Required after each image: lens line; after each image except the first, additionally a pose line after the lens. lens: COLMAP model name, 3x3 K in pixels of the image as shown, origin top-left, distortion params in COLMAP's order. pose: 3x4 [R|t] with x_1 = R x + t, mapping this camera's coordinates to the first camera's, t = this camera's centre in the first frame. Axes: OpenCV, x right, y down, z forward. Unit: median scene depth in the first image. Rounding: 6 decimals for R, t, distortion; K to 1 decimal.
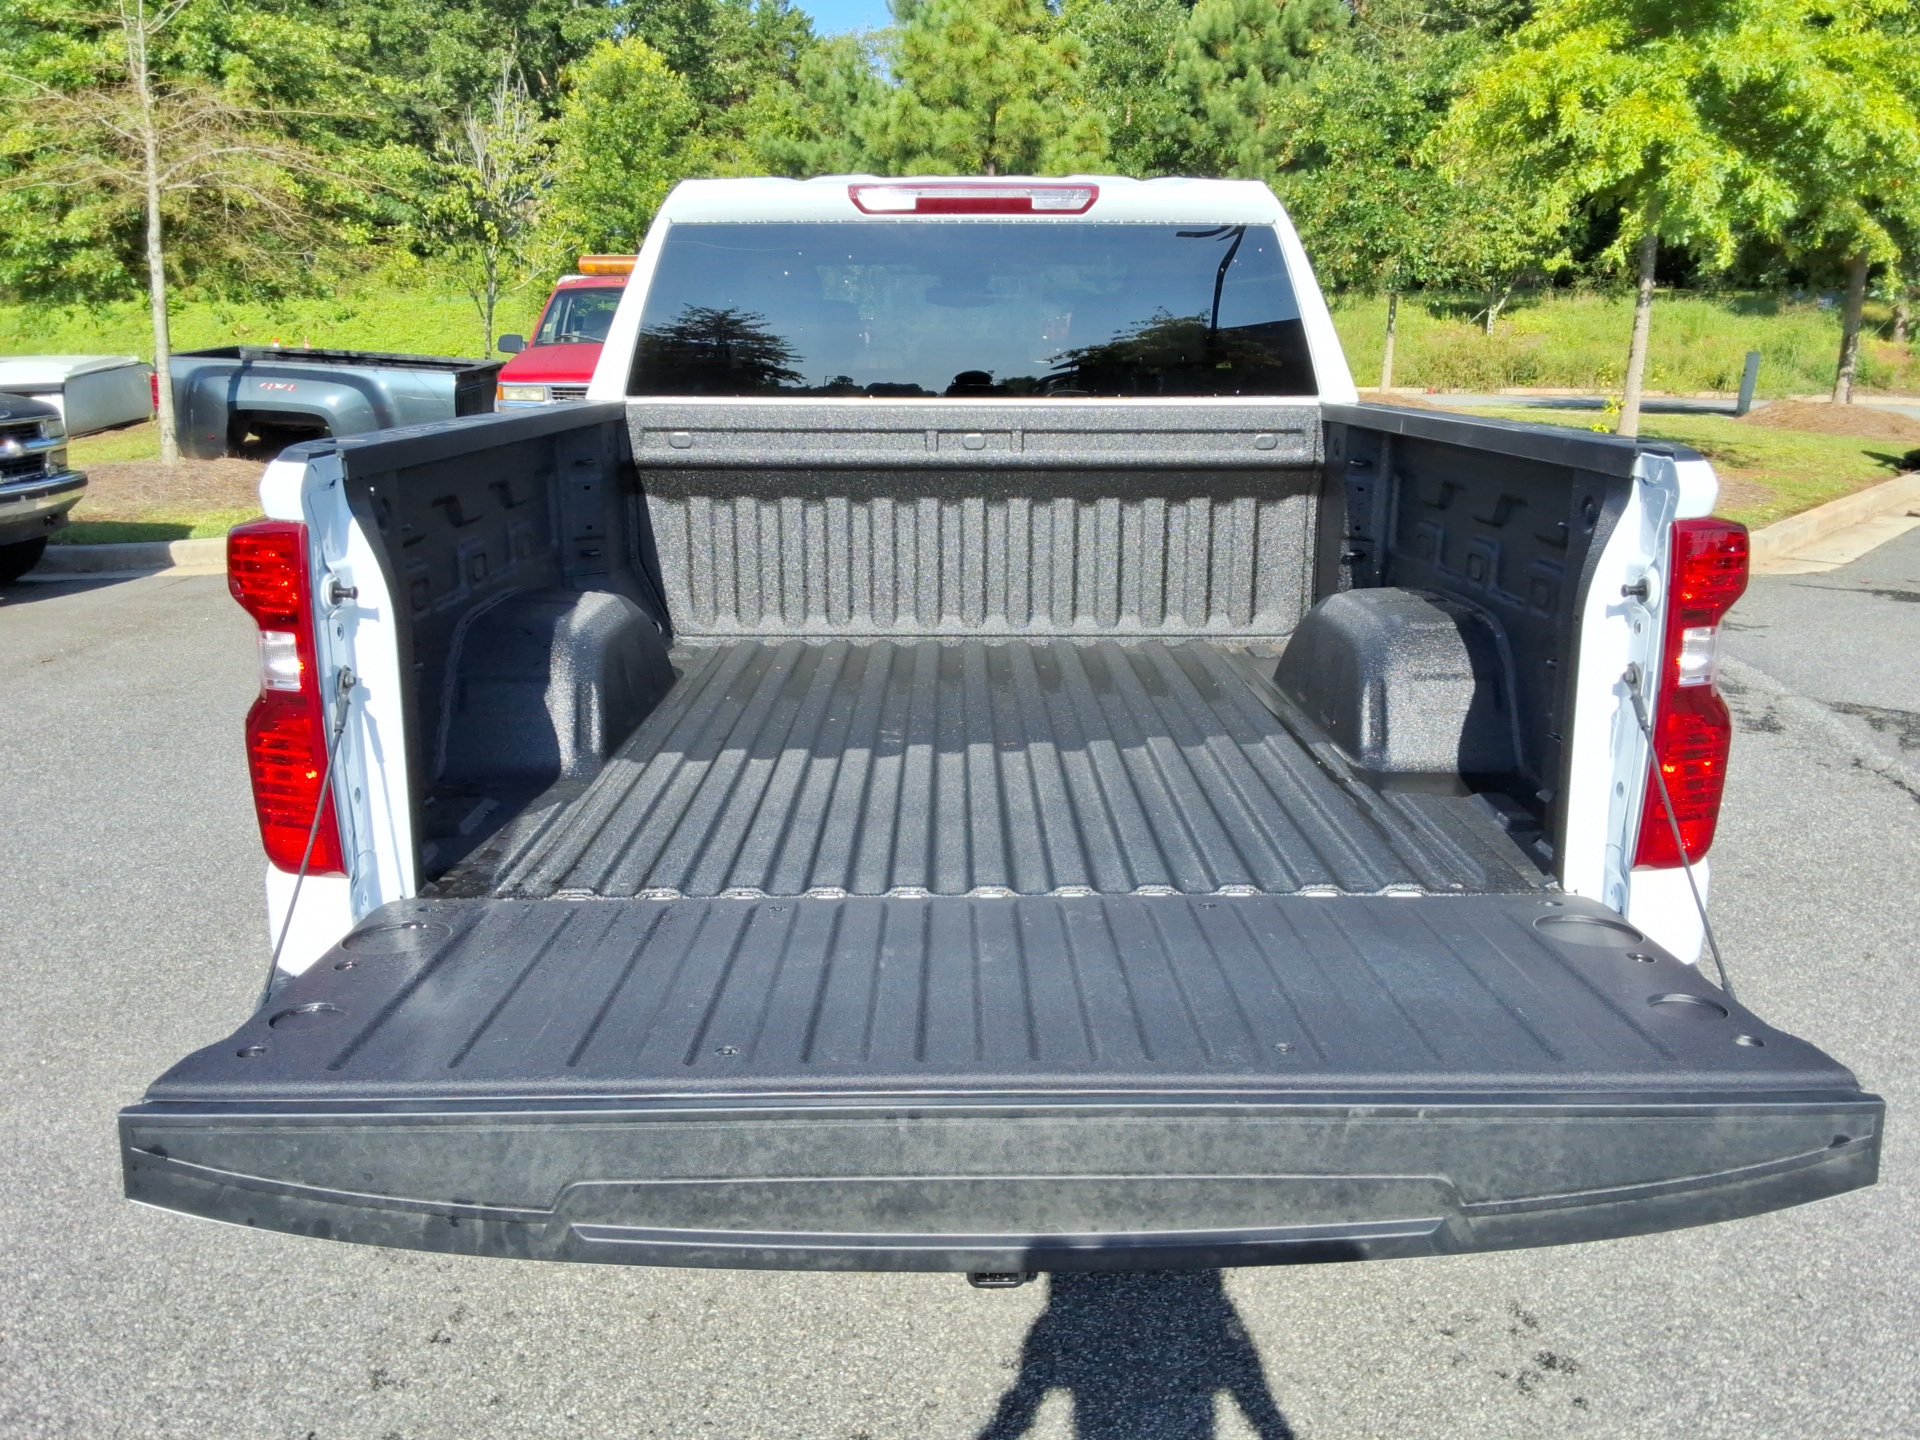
lens RADIAL K [[1560.1, 0, 962.6], [0, 1560.1, 709.3], [0, 0, 1]] dist [0.066382, -0.099374]
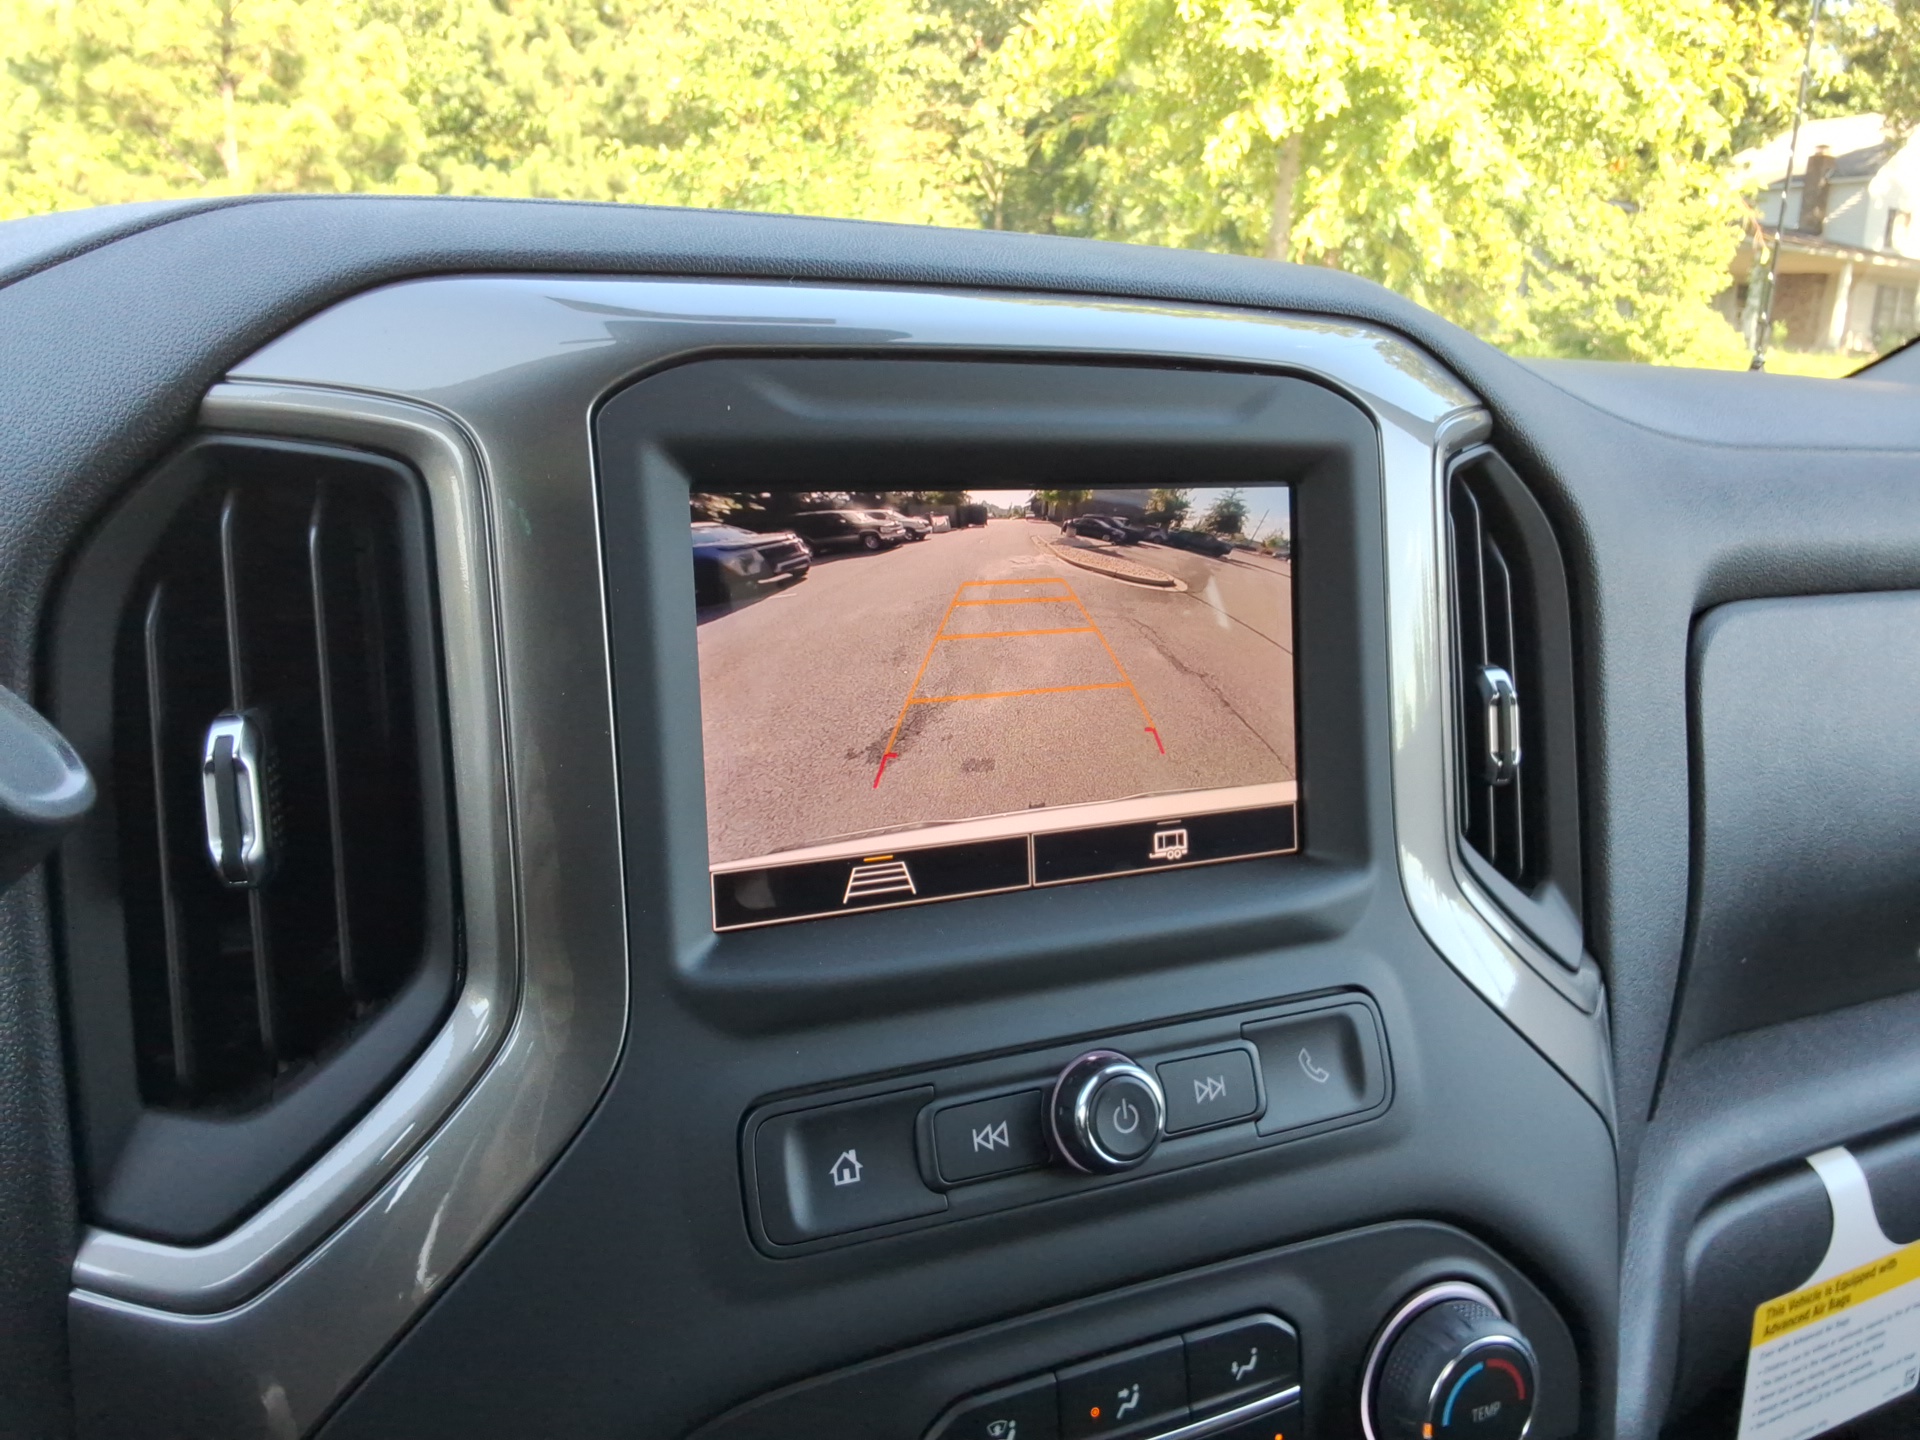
lens RADIAL K [[1566.8, 0, 965.3], [0, 1566.8, 656.4], [0, 0, 1]] dist [0.114205, -0.197535]
pose [[0.898429, -0.048282, 0.436456, -0.009832], [0.067731, 0.997279, -0.029102, -0.058012], [-0.433863, 0.055708, 0.899255, 0.268860]]
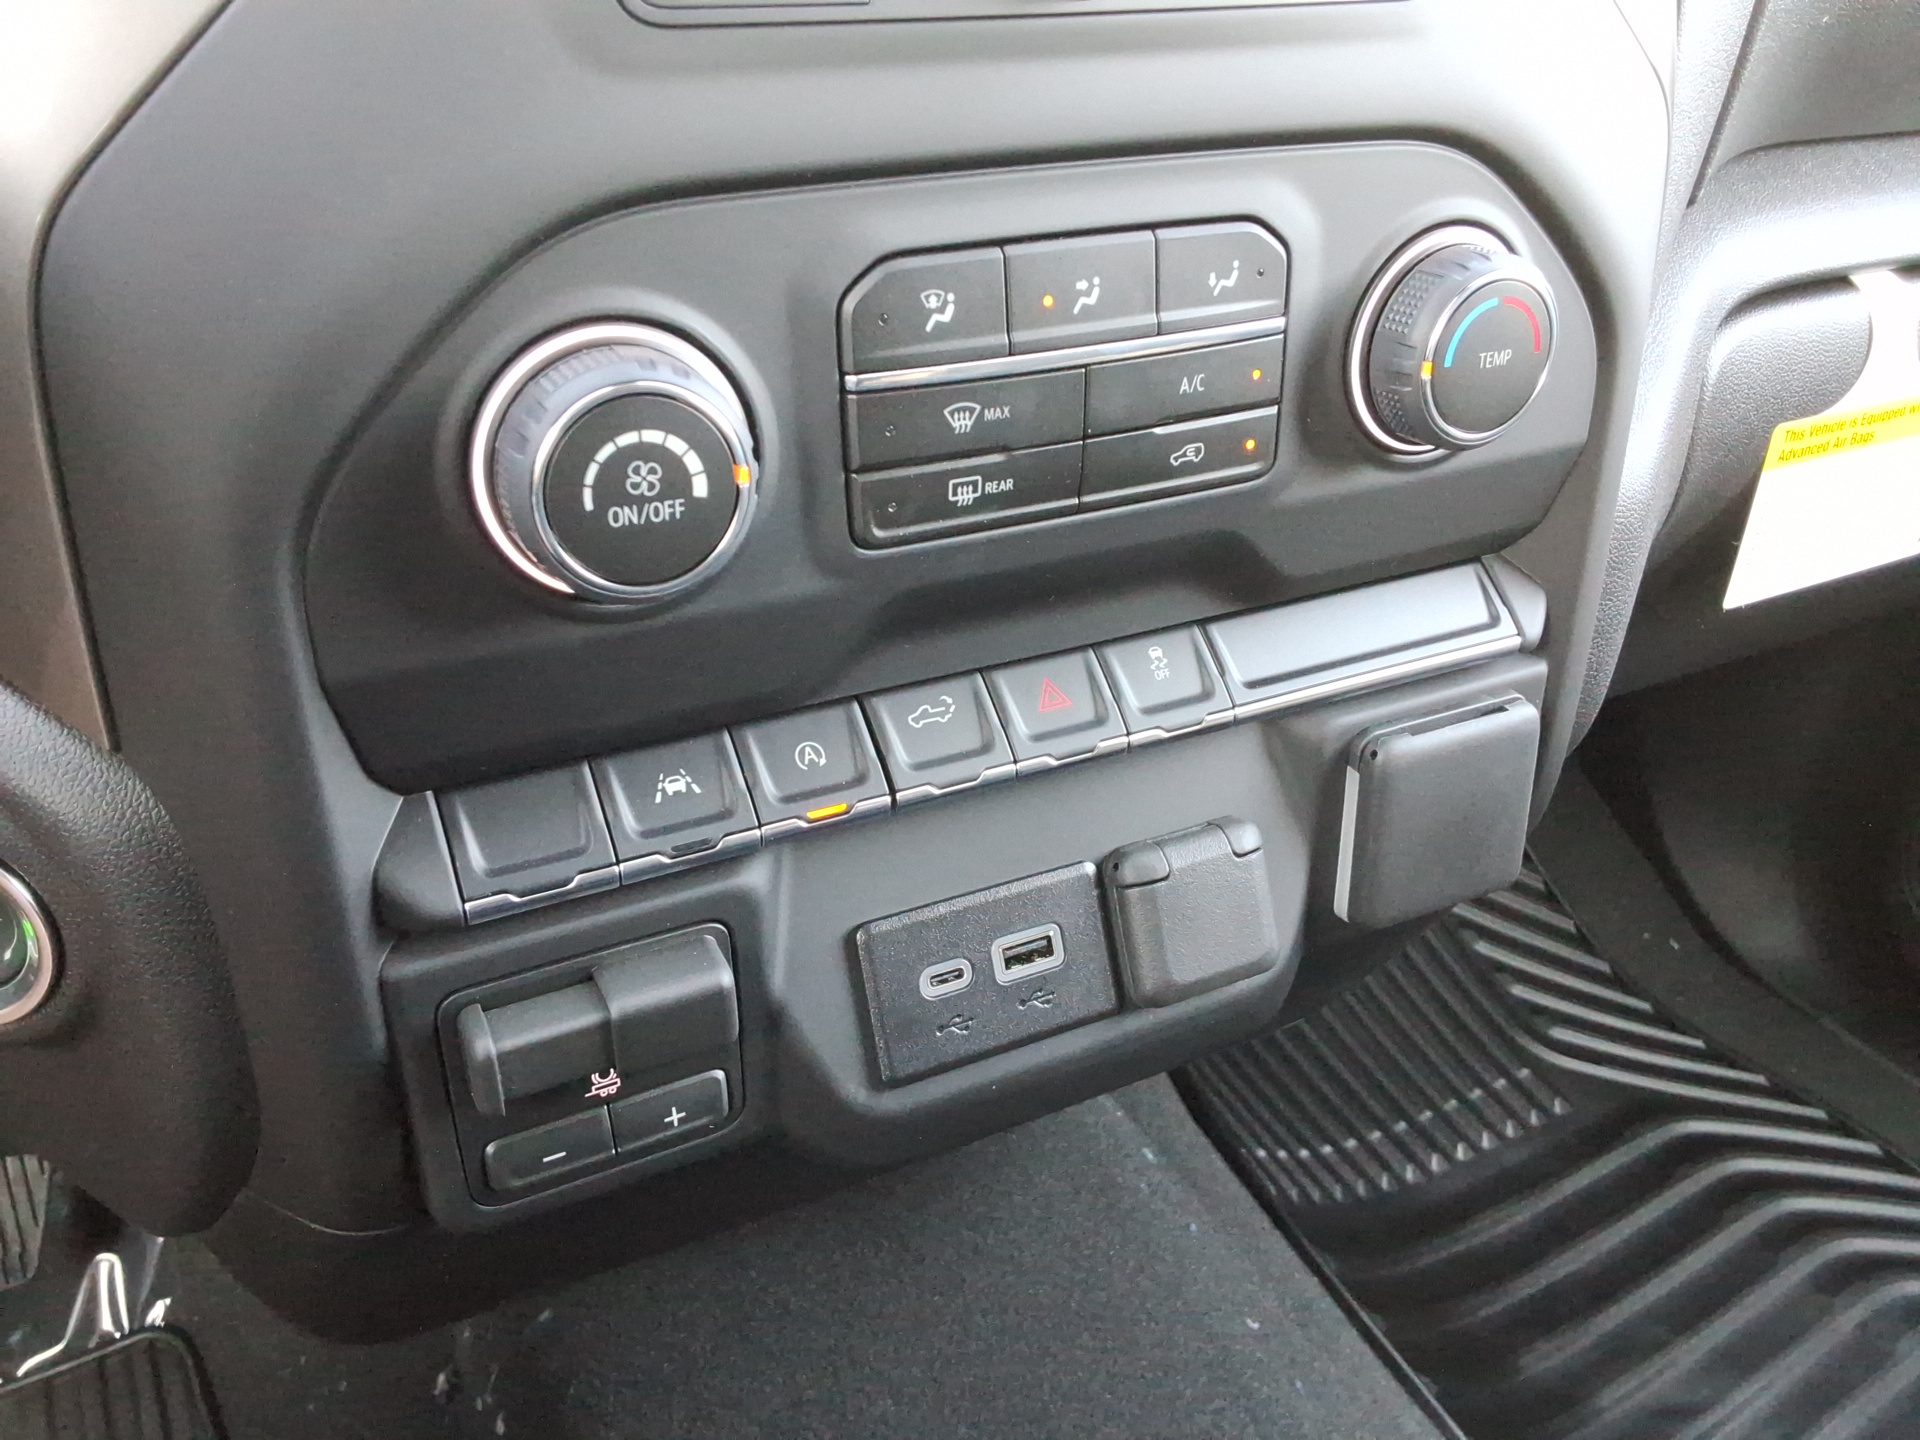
lens RADIAL K [[1596.0, 0, 955.1], [0, 1596.0, 691.6], [0, 0, 1]] dist [-0.002999, -0.019238]
pose [[0.897623, -0.198474, 0.393549, -0.008838], [0.074700, 0.948465, 0.307951, -0.051614], [-0.434388, -0.247026, 0.866190, 0.270726]]
